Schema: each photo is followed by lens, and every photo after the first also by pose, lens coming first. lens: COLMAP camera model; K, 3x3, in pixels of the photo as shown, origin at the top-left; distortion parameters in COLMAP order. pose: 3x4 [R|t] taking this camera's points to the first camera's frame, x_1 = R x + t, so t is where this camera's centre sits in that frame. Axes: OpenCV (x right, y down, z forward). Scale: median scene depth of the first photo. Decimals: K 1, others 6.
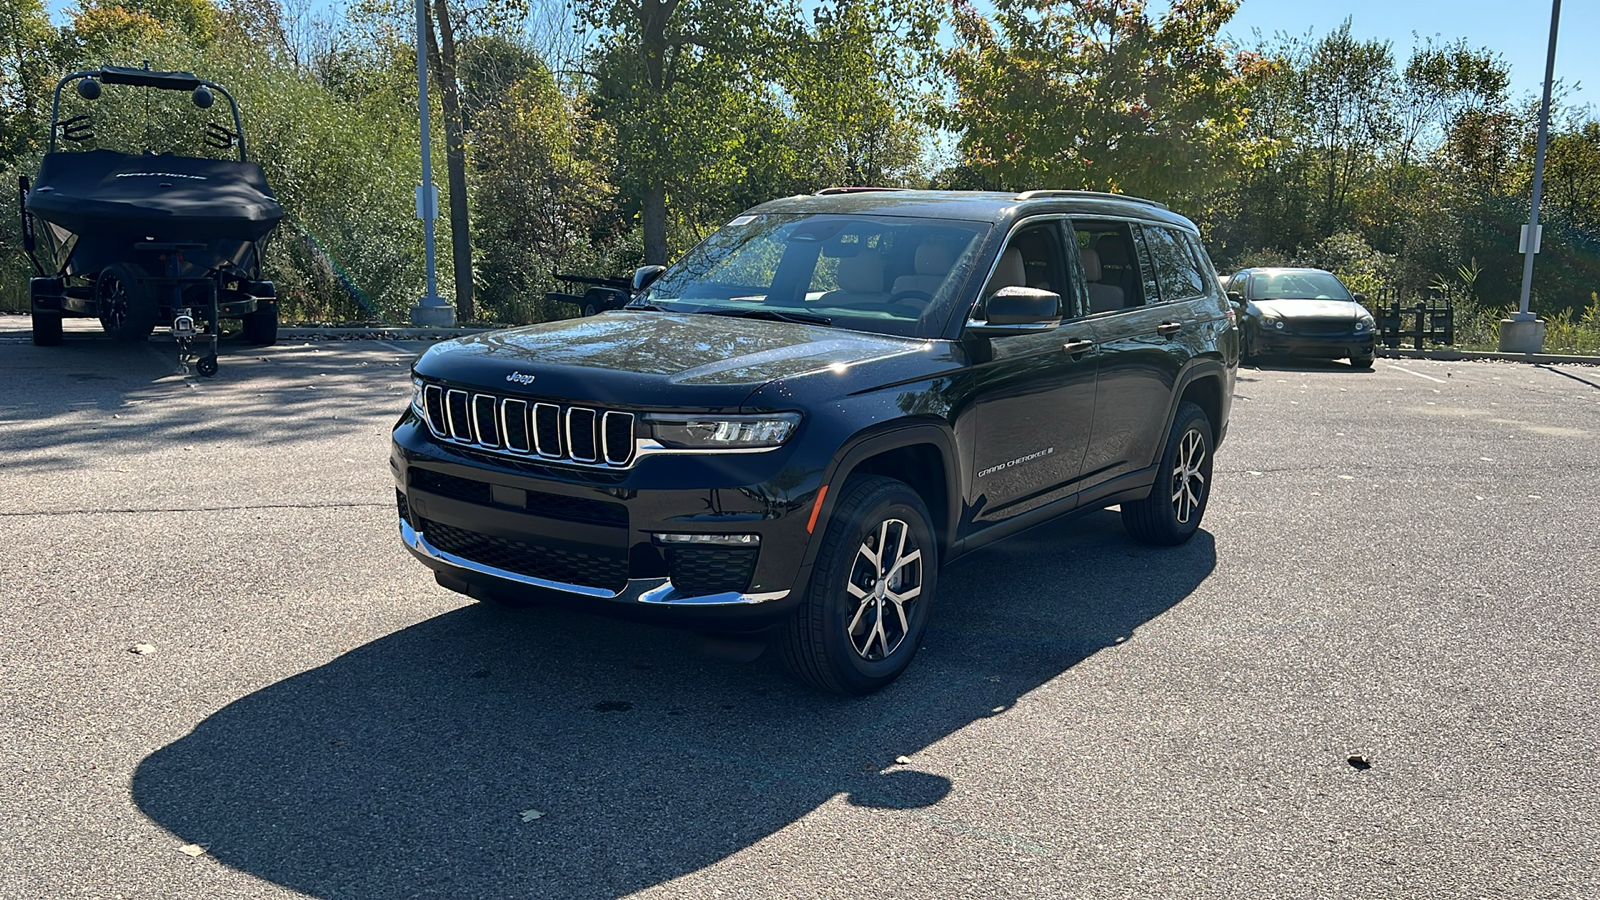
lens RADIAL K [[1358.2, 0, 807.1], [0, 1358.2, 446.8], [0, 0, 1]] dist [0.050078, -0.074848]
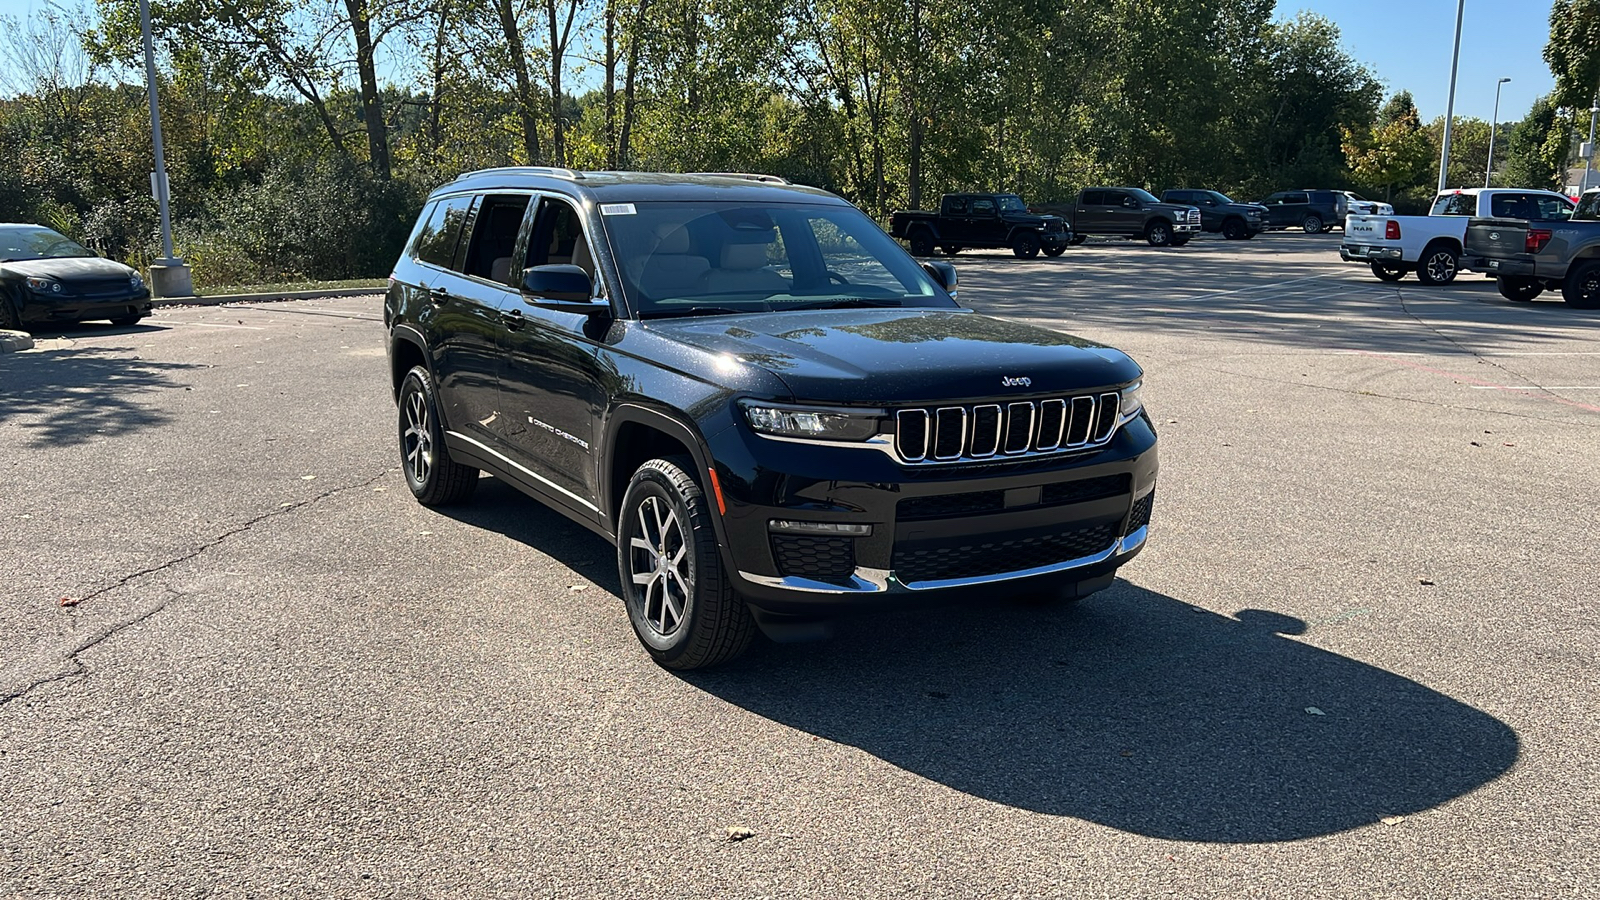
lens RADIAL K [[1358.2, 0, 801.1], [0, 1358.2, 455.2], [0, 0, 1]] dist [0.050078, -0.074848]
pose [[0.418457, -0.191478, 0.887823, -1.190692], [0.145025, 0.979069, 0.142803, -0.164746], [-0.896583, 0.069000, 0.437468, 0.701033]]
